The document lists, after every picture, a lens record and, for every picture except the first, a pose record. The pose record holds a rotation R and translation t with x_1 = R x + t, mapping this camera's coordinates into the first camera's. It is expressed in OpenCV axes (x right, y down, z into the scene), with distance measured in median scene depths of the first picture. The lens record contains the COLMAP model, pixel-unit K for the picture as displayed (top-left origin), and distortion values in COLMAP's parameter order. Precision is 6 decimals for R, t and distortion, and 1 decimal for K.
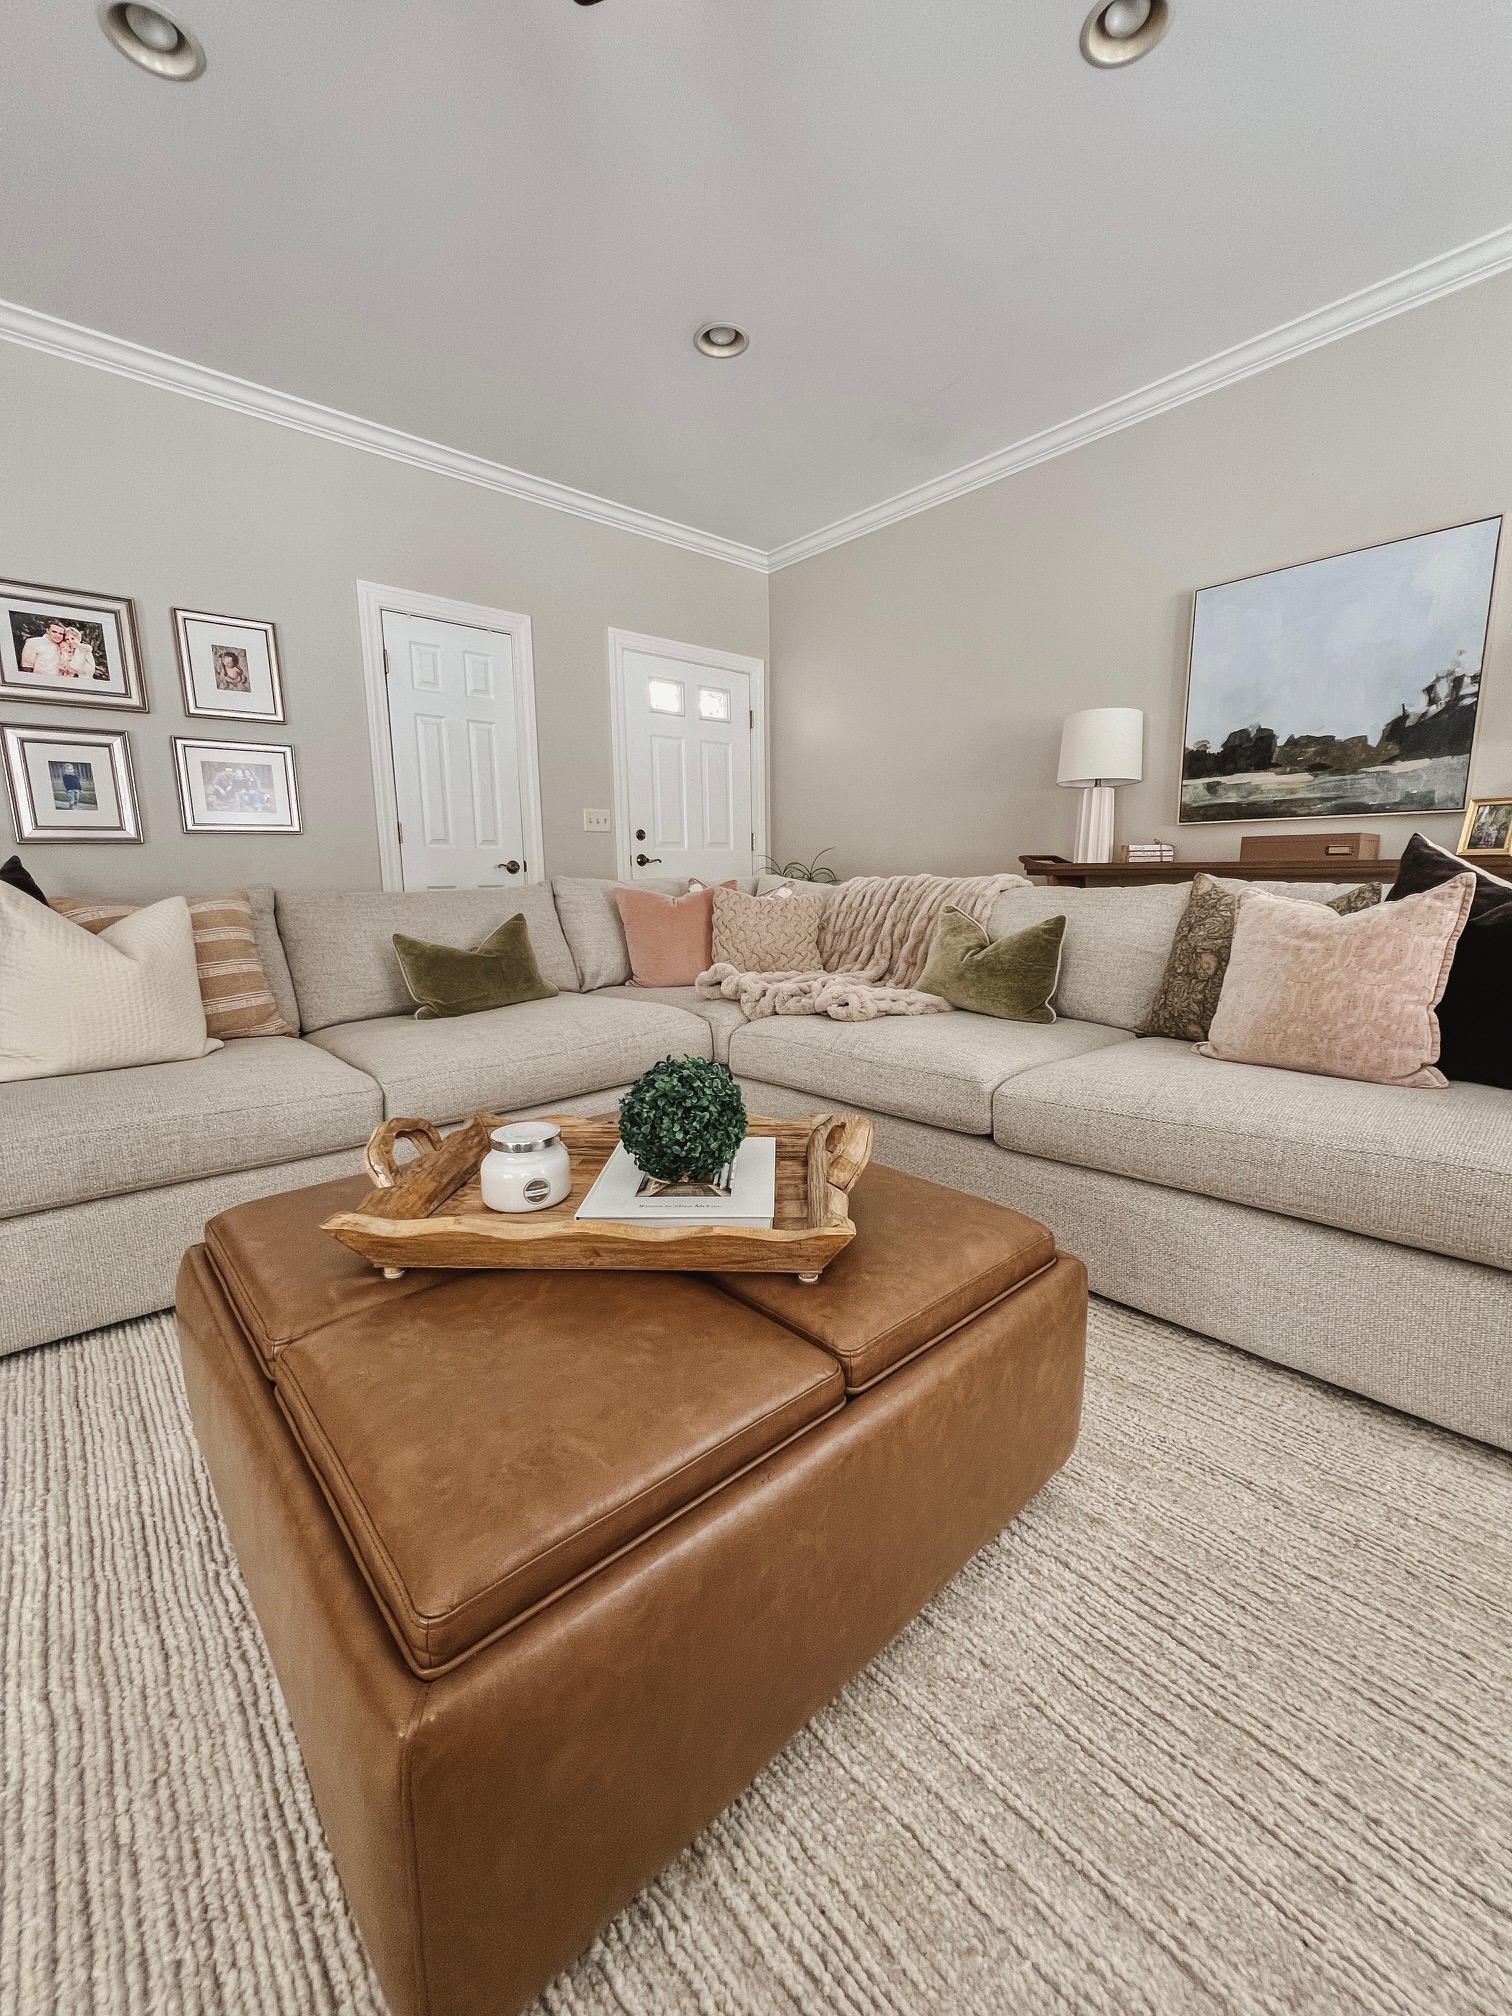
lens RADIAL K [[802.2, 0, 745.6], [0, 802.2, 1011.0], [0, 0, 1]] dist [-0.008509, 0.000430]
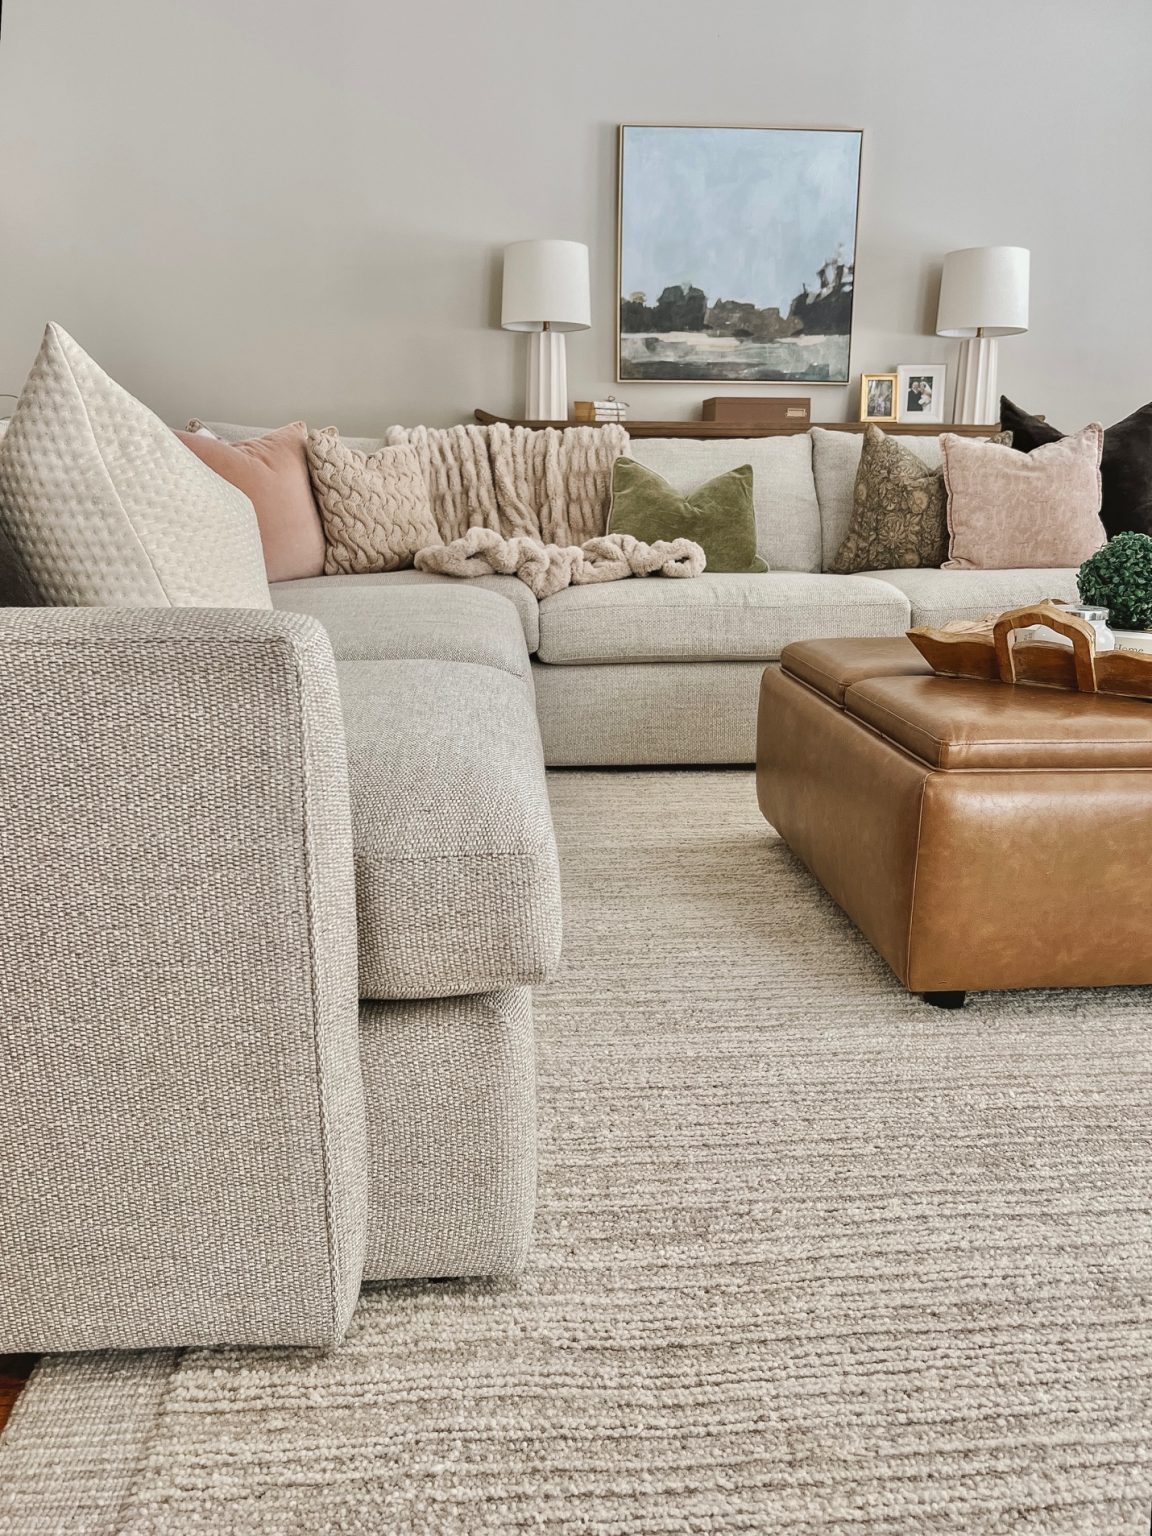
lens RADIAL K [[1256.4, 0, 576.5], [0, 1256.4, 770.6], [0, 0, 1]] dist [-0.026294, 0.014217]
pose [[0.602158, -0.176494, 0.778625, -0.875133], [0.125875, 0.984049, 0.125711, 0.026949], [-0.788392, 0.022311, 0.614769, 0.194744]]
